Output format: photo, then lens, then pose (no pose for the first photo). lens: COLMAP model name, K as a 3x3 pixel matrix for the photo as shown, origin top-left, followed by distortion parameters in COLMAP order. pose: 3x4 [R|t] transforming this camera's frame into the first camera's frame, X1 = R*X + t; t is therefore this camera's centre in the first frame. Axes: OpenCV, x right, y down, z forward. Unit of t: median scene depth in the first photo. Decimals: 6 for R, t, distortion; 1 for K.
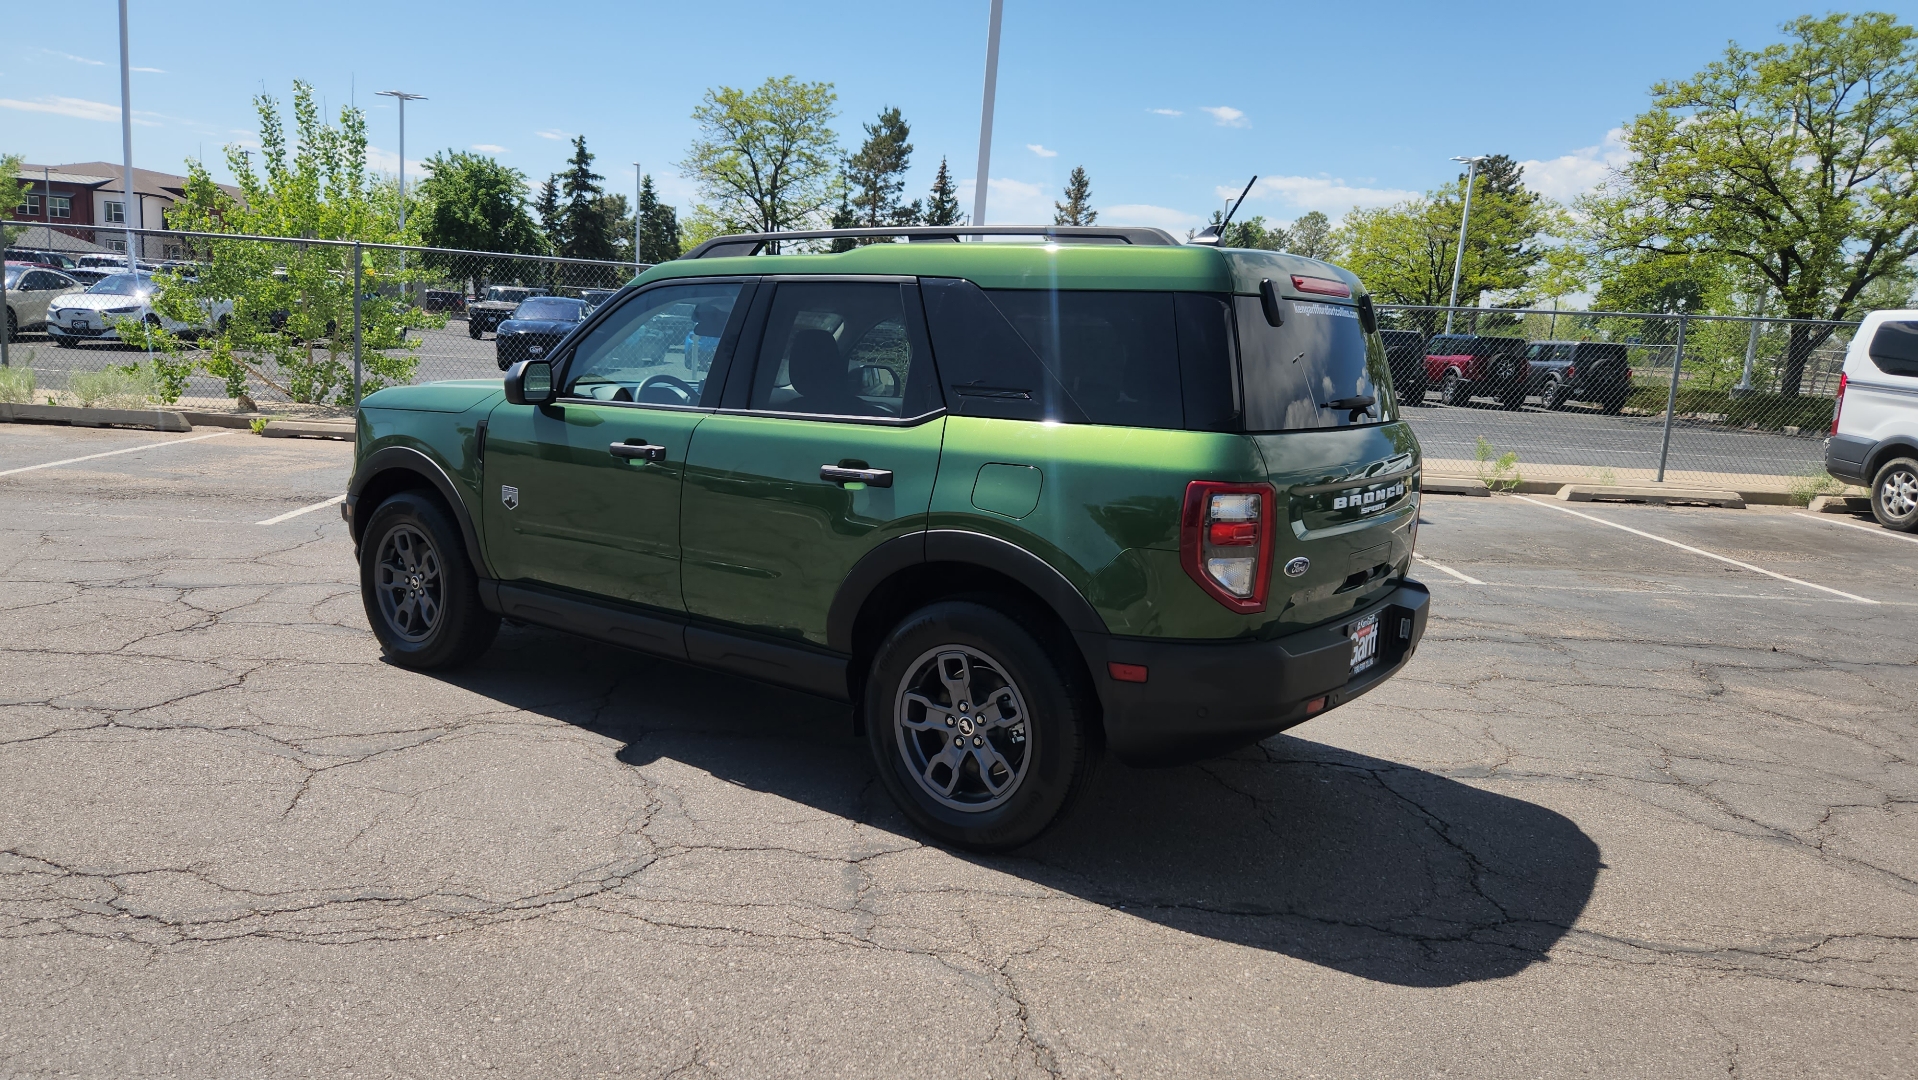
lens RADIAL K [[1287.1, 0, 923.2], [0, 1287.1, 542.0], [0, 0, 1]] dist [0.068154, -0.057099]
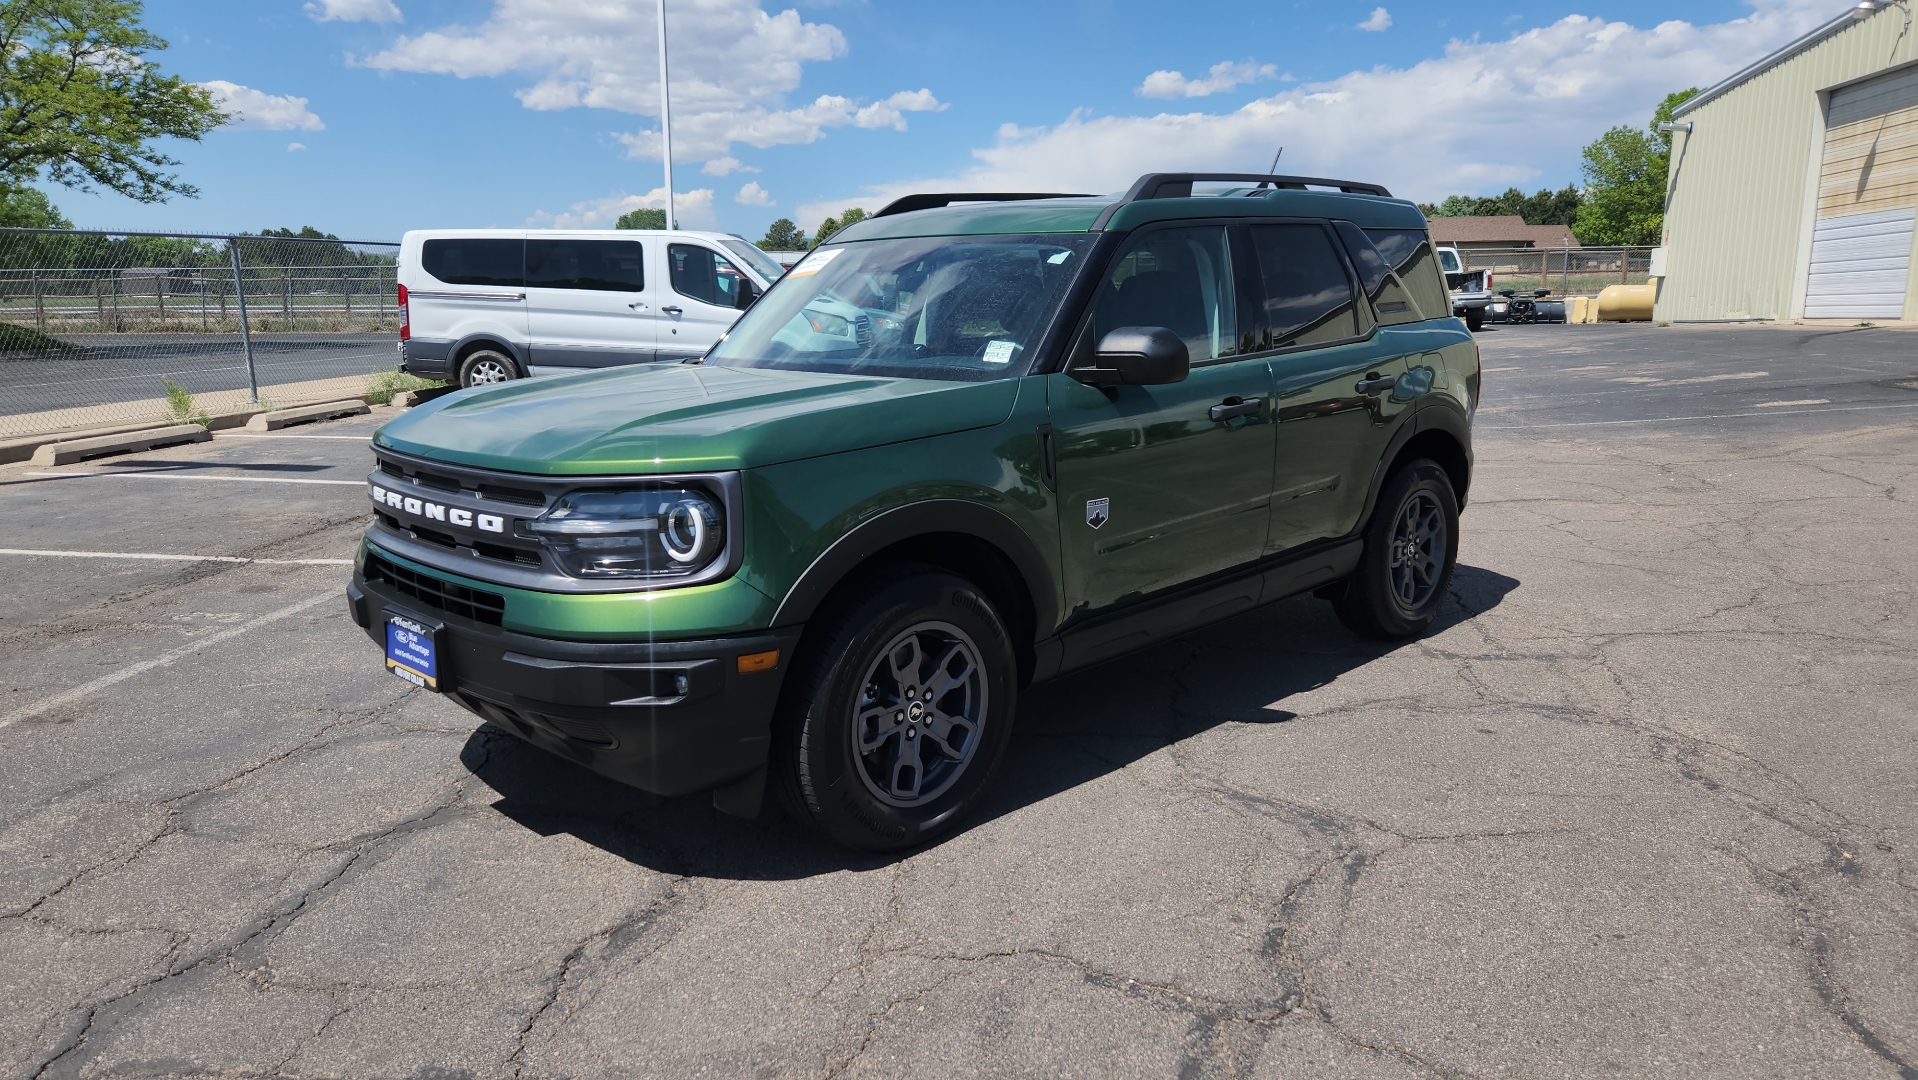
lens RADIAL K [[1285.9, 0, 940.5], [0, 1285.9, 547.4], [0, 0, 1]] dist [0.065817, -0.053503]
pose [[0.155854, -0.248553, 0.955997, -0.409276], [0.181938, 0.958489, 0.219540, -0.076199], [-0.970880, 0.139716, 0.194606, 0.362770]]
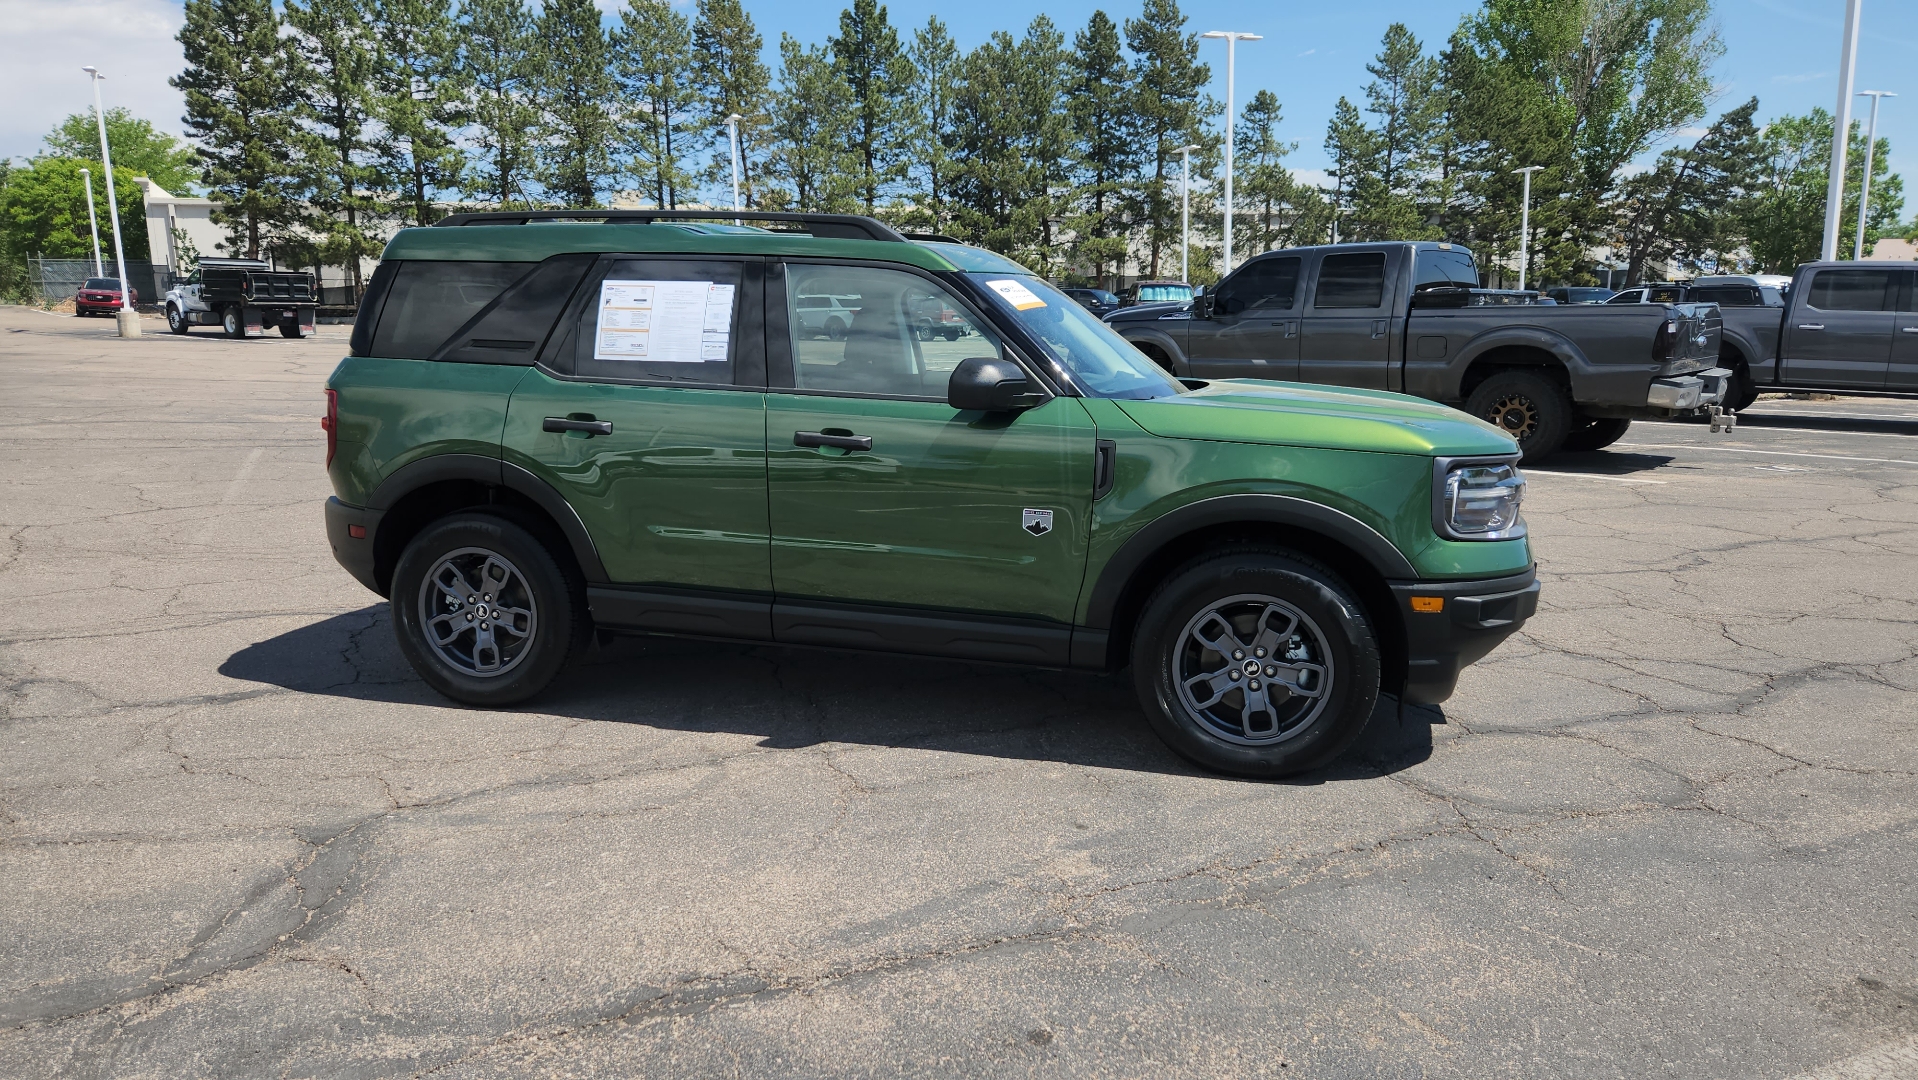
lens RADIAL K [[1285.9, 0, 925.8], [0, 1285.9, 547.5], [0, 0, 1]] dist [0.066185, -0.054818]
pose [[-0.928830, 0.010210, -0.370366, 0.114249], [-0.111836, 0.945269, 0.306526, -0.119300], [0.353225, 0.326131, -0.876853, 0.781873]]
